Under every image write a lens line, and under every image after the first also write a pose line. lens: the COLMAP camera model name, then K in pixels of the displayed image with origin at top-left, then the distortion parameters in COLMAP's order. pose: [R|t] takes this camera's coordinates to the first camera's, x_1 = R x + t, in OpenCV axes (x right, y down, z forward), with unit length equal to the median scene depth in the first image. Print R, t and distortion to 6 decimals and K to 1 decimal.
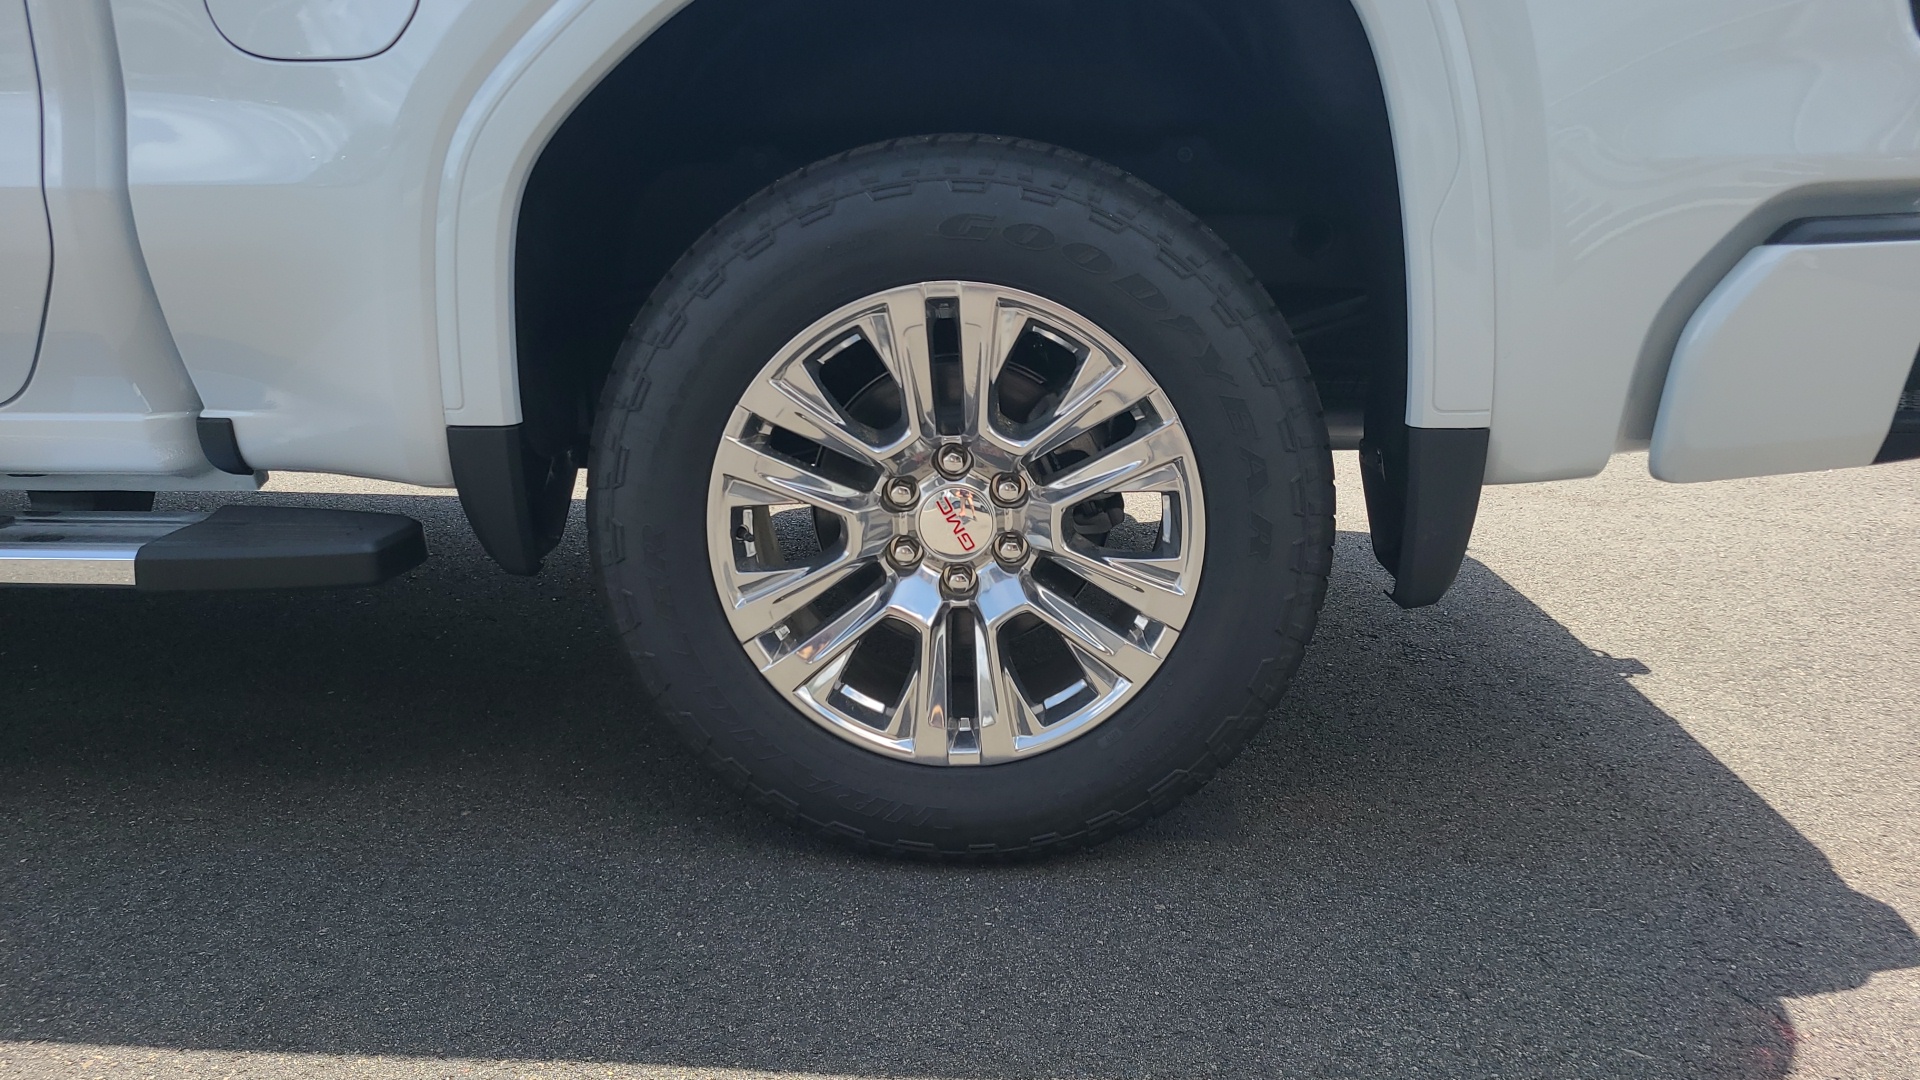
lens RADIAL K [[1435.4, 0, 948.1], [0, 1435.4, 581.3], [0, 0, 1]] dist [0.049203, -0.042514]
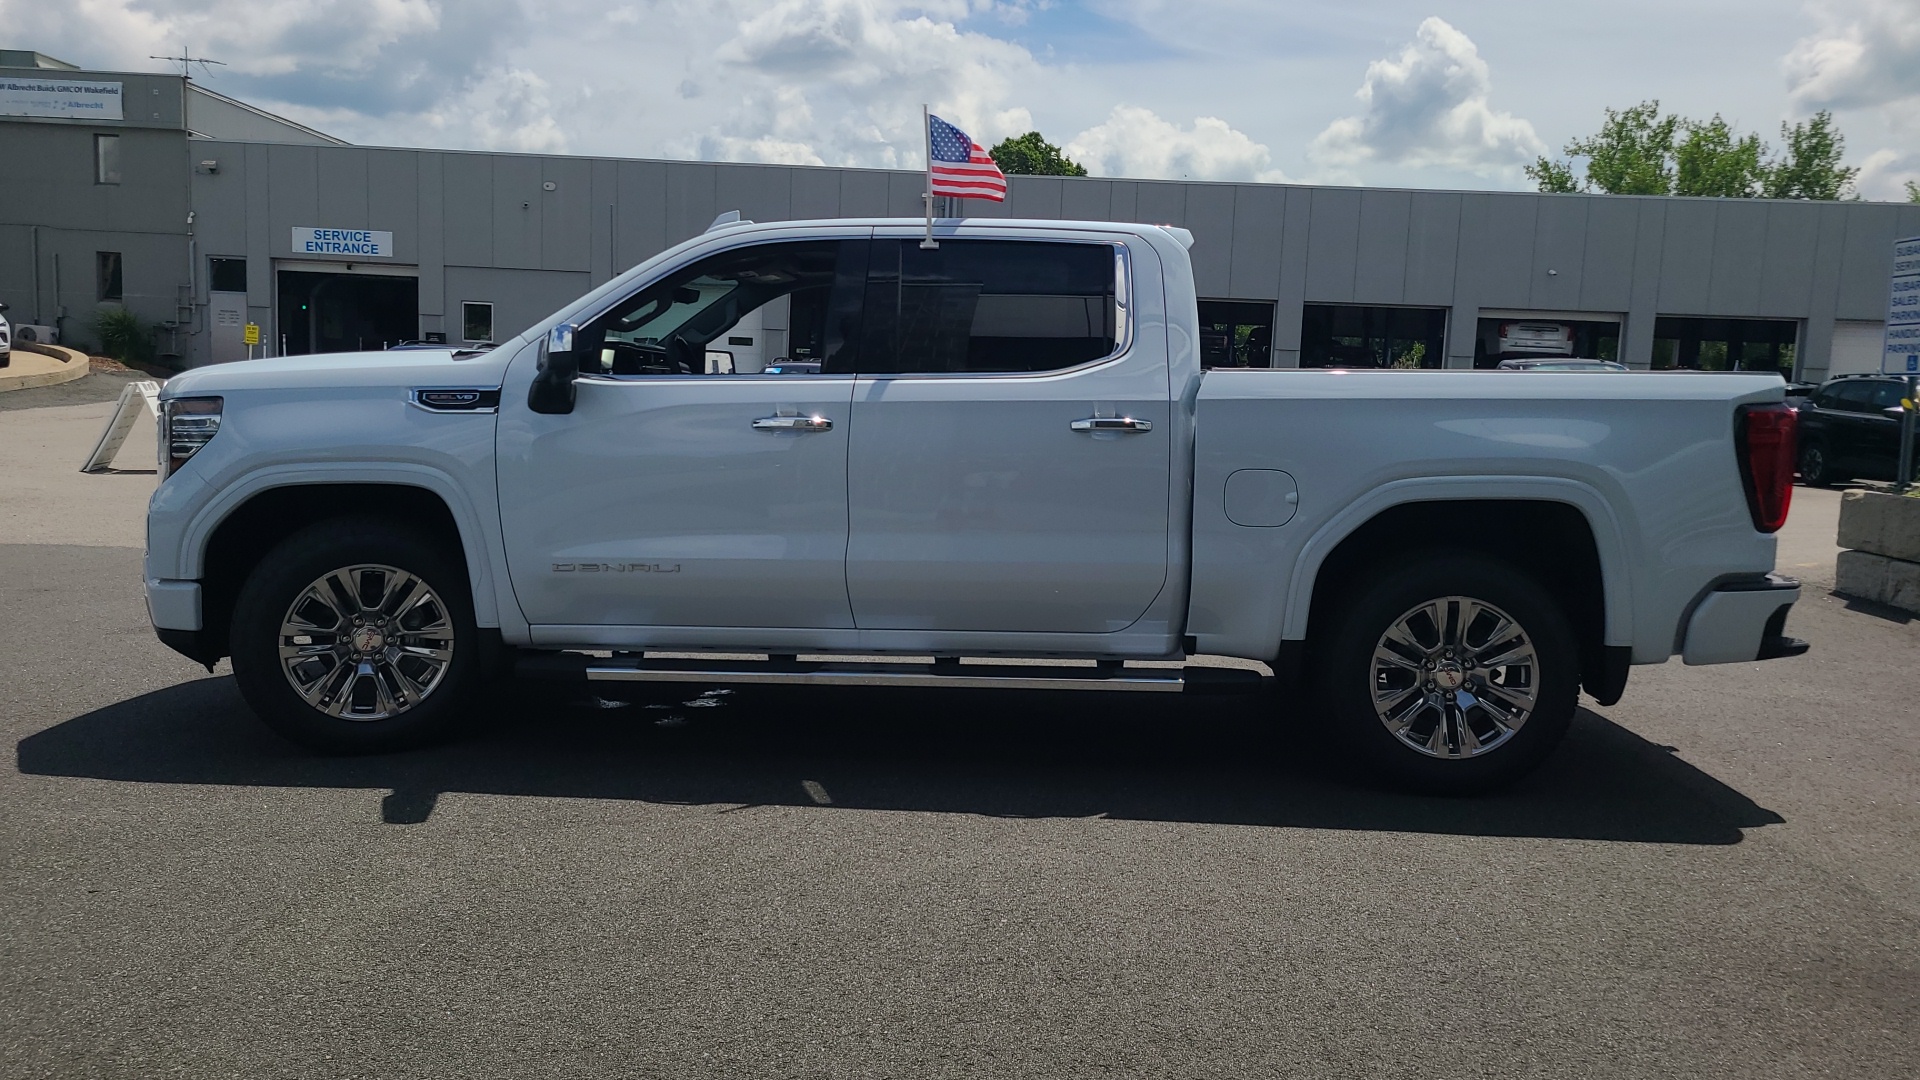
lens RADIAL K [[1435.4, 0, 956.0], [0, 1435.4, 547.8], [0, 0, 1]] dist [0.049203, -0.042514]
pose [[0.999567, 0.015666, 0.024922, -1.094947], [-0.011471, 0.986995, -0.160339, 0.189613], [-0.027109, 0.159984, 0.986747, -1.953313]]
